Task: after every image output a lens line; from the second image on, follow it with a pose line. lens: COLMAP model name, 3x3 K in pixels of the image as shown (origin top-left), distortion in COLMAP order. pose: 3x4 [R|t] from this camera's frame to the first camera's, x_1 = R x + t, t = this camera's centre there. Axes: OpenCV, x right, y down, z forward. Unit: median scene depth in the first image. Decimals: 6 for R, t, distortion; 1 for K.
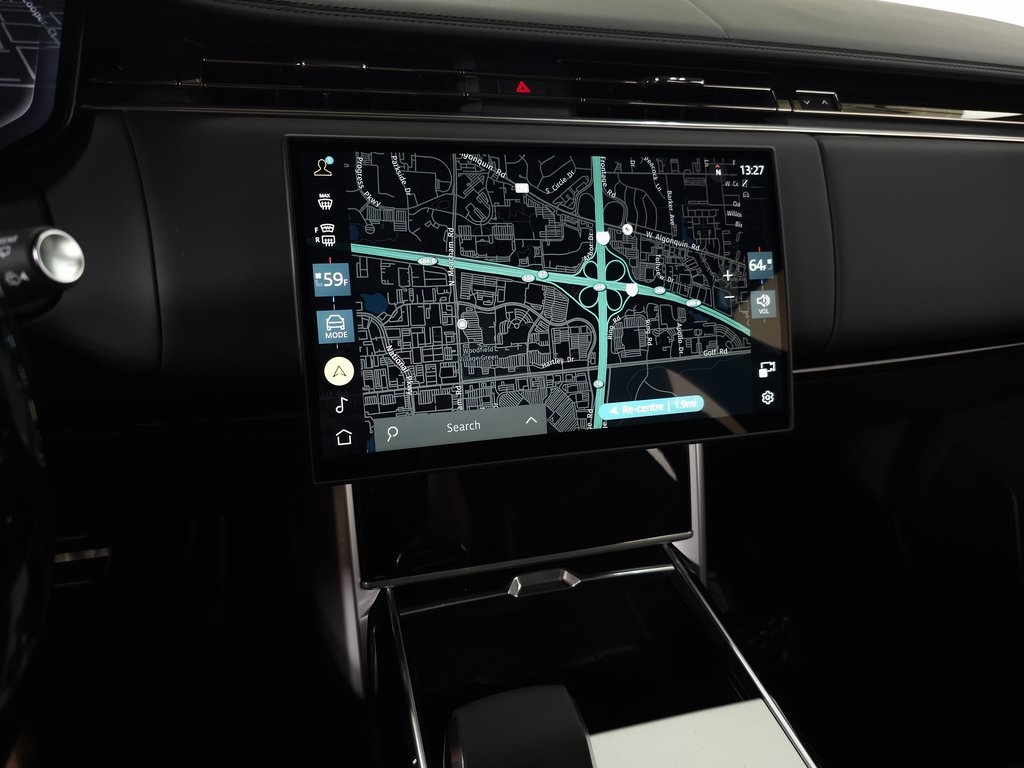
lens RADIAL K [[700.0, 0, 515.8], [0, 700.0, 379.7], [0, 0, 1]] dist [0.029875, -0.040643]
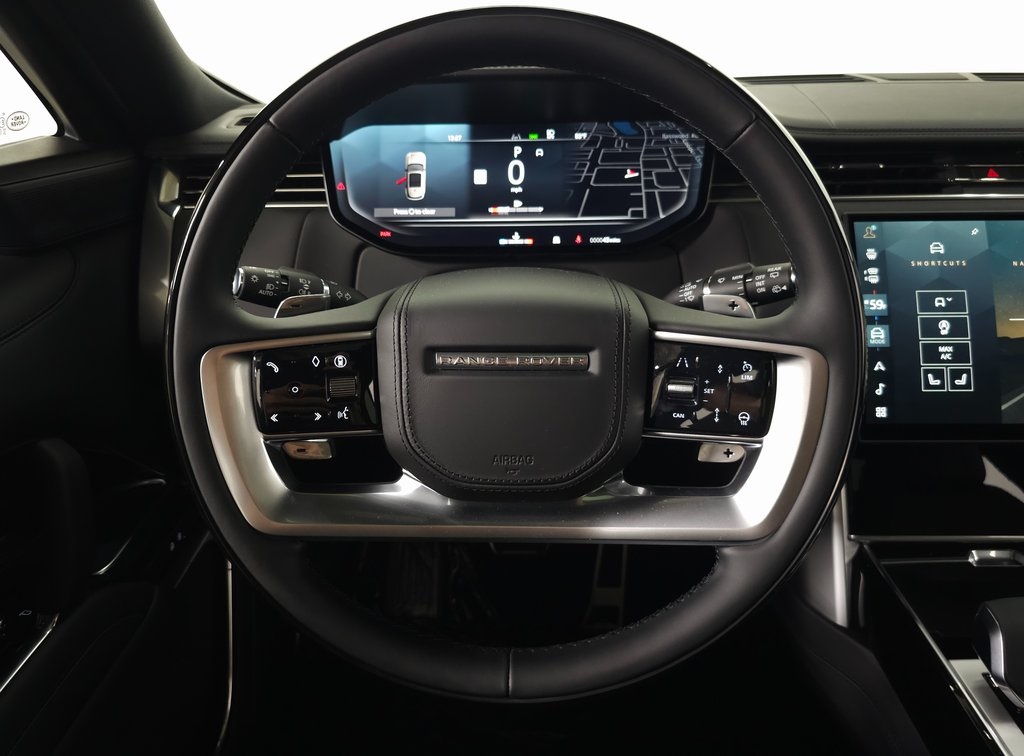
lens RADIAL K [[700.0, 0, 491.0], [0, 700.0, 367.2], [0, 0, 1]] dist [0.029875, -0.040643]
pose [[0.941628, 0.033550, -0.334980, -0.431425], [-0.075794, 0.990603, -0.113842, 0.180803], [0.328013, 0.132586, 0.935322, -0.530468]]
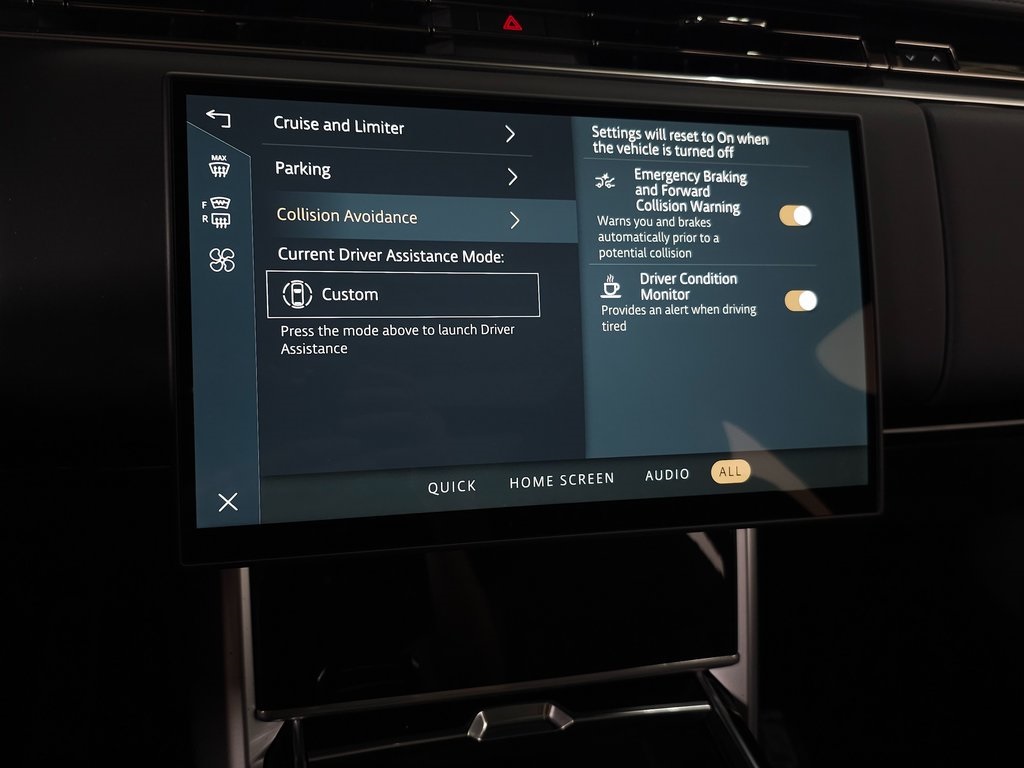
lens RADIAL K [[937.8, 0, 513.1], [0, 937.8, 378.5], [0, 0, 1]] dist [0.011310, 0.000000]
pose [[0.999178, 0.035149, -0.020200, 0.043348], [-0.036236, 0.997759, -0.056249, 0.003157], [0.018178, 0.056935, 0.998212, 0.056112]]
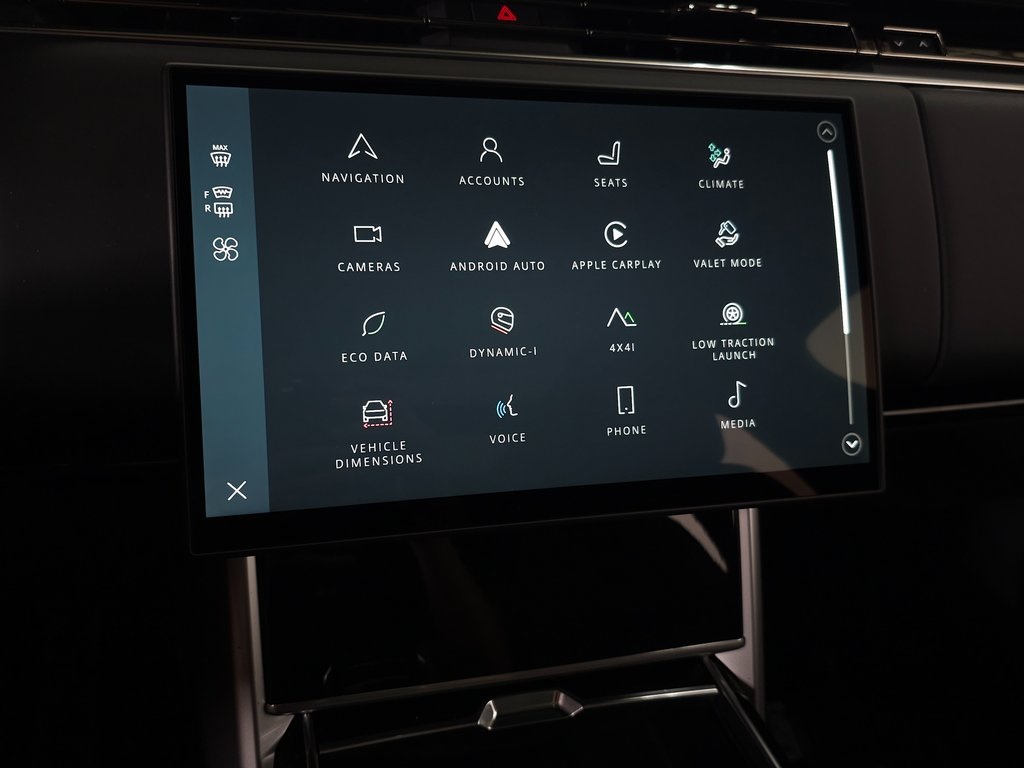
lens RADIAL K [[937.8, 0, 515.6], [0, 937.8, 382.1], [0, 0, 1]] dist [0.011310, 0.000000]
pose [[0.999918, 0.012037, -0.004389, 0.028381], [-0.012288, 0.997957, -0.062699, 0.025942], [0.003625, 0.062748, 0.998023, 0.053582]]
